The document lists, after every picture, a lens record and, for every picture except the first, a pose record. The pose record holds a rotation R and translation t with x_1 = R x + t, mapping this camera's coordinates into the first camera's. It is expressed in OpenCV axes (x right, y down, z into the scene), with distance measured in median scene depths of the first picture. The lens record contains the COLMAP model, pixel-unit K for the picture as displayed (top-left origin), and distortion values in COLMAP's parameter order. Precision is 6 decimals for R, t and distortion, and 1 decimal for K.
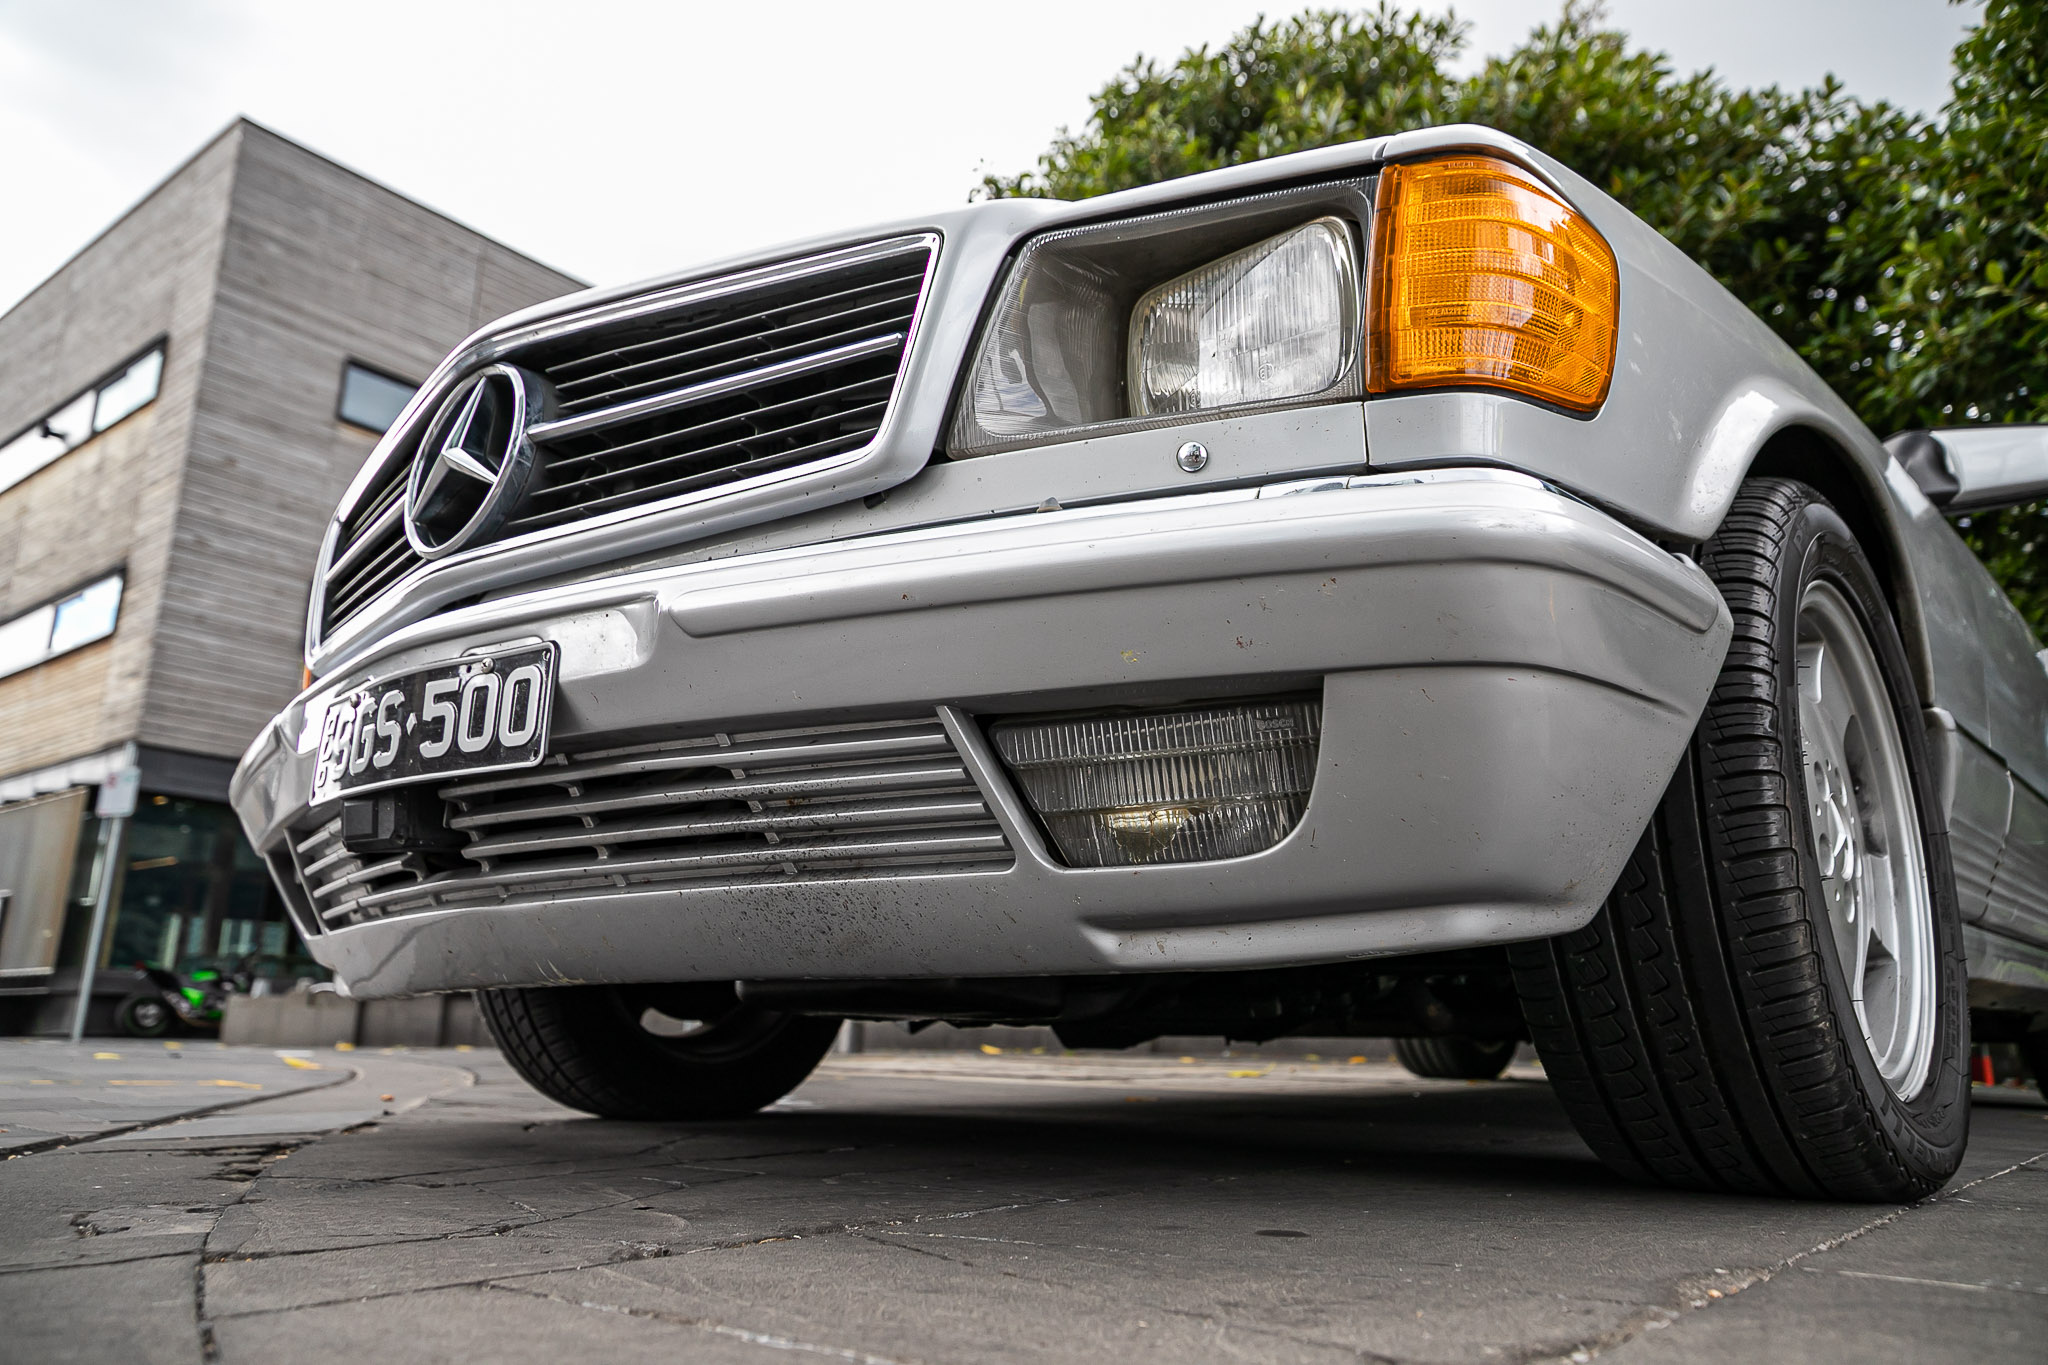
lens RADIAL K [[1441.5, 0, 1027.0], [0, 1441.5, 712.0], [0, 0, 1]] dist [0.001803, 0.000849]
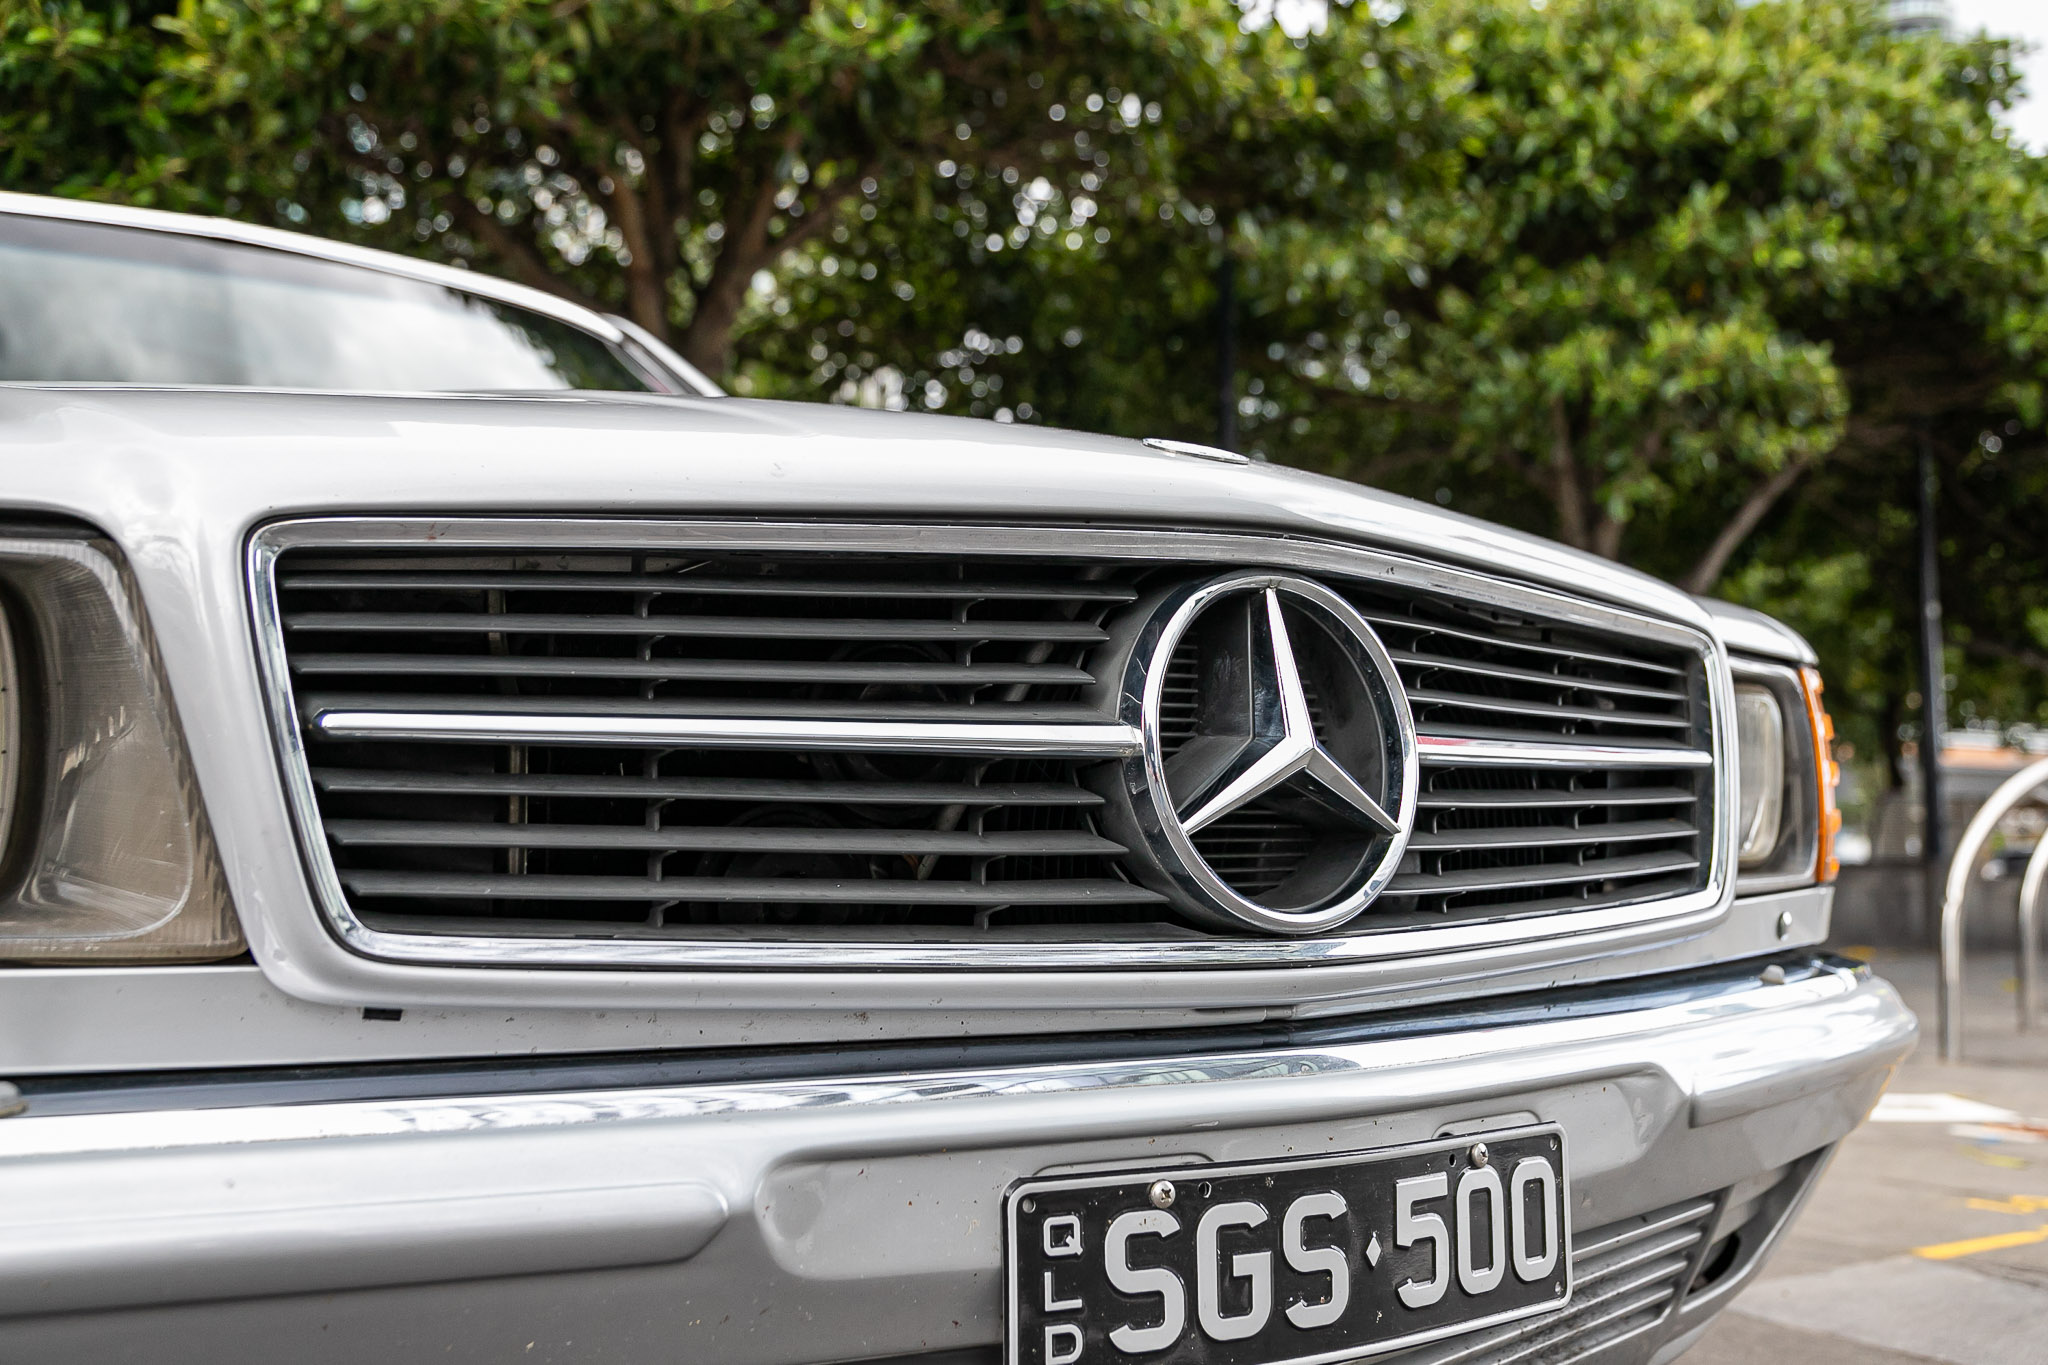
lens RADIAL K [[2066.5, 0, 1024.0], [0, 2066.5, 682.5], [0, 0, 1]] dist [-0.012533, 0.002970]
pose [[0.249743, 0.060125, 0.966444, -1.365502], [-0.209509, 0.977784, -0.006690, -0.195408], [-0.945375, -0.200808, 0.256791, 1.008598]]
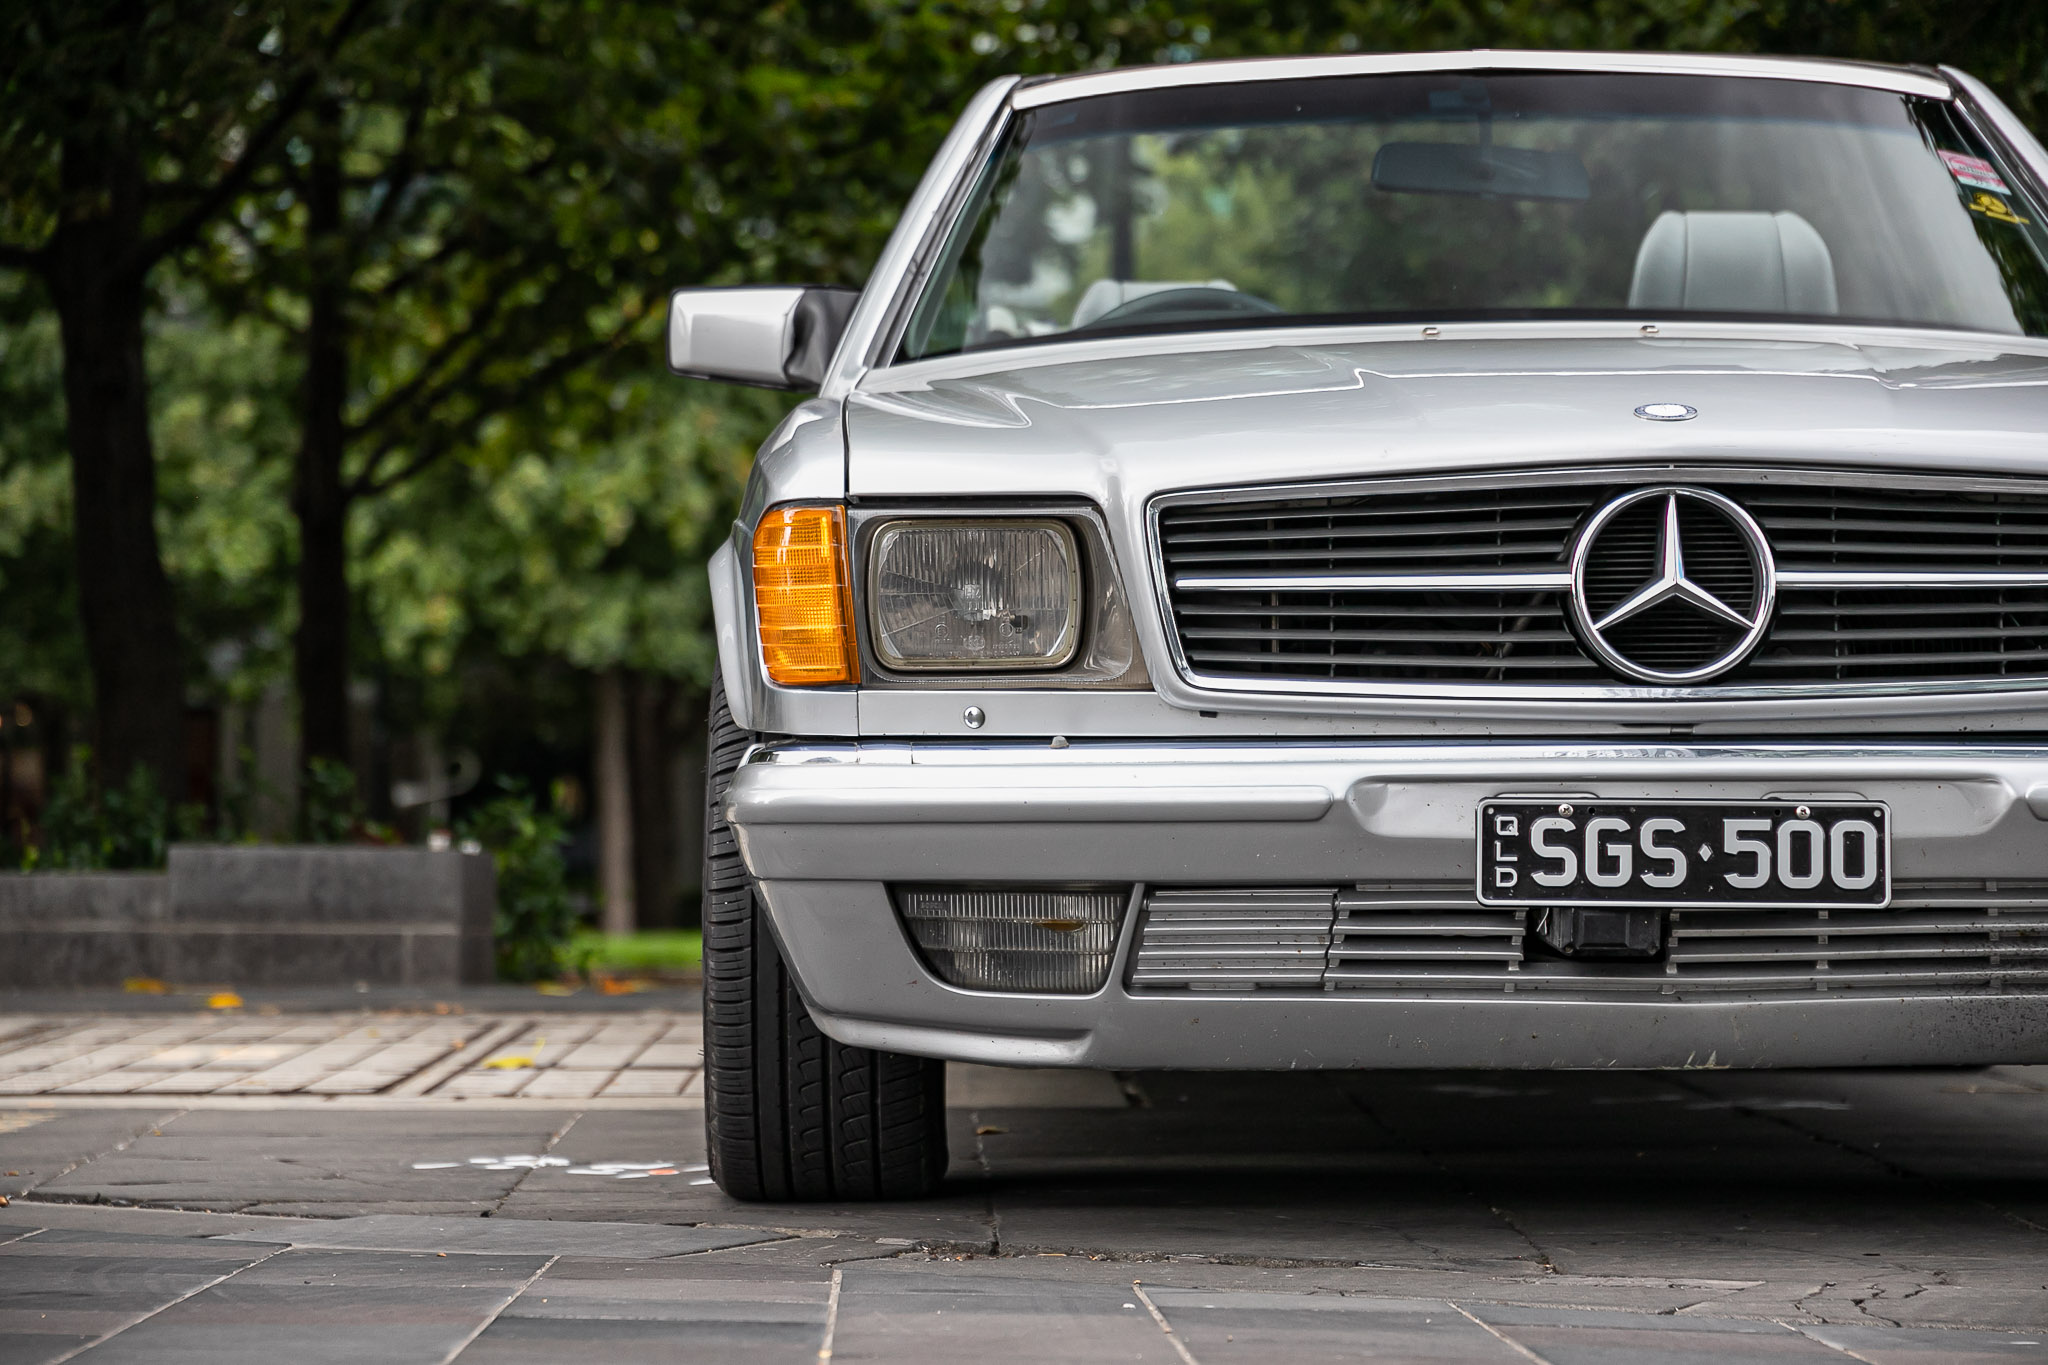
lens RADIAL K [[5457.5, 0, 1024.0], [0, 5457.5, 682.5], [0, 0, 1]] dist [0.200453, 1.563418]
pose [[0.771736, 0.000935, 0.635942, -3.683183], [-0.131607, 0.978586, 0.158270, -0.754162], [-0.622176, -0.205837, 0.755333, -1.924231]]
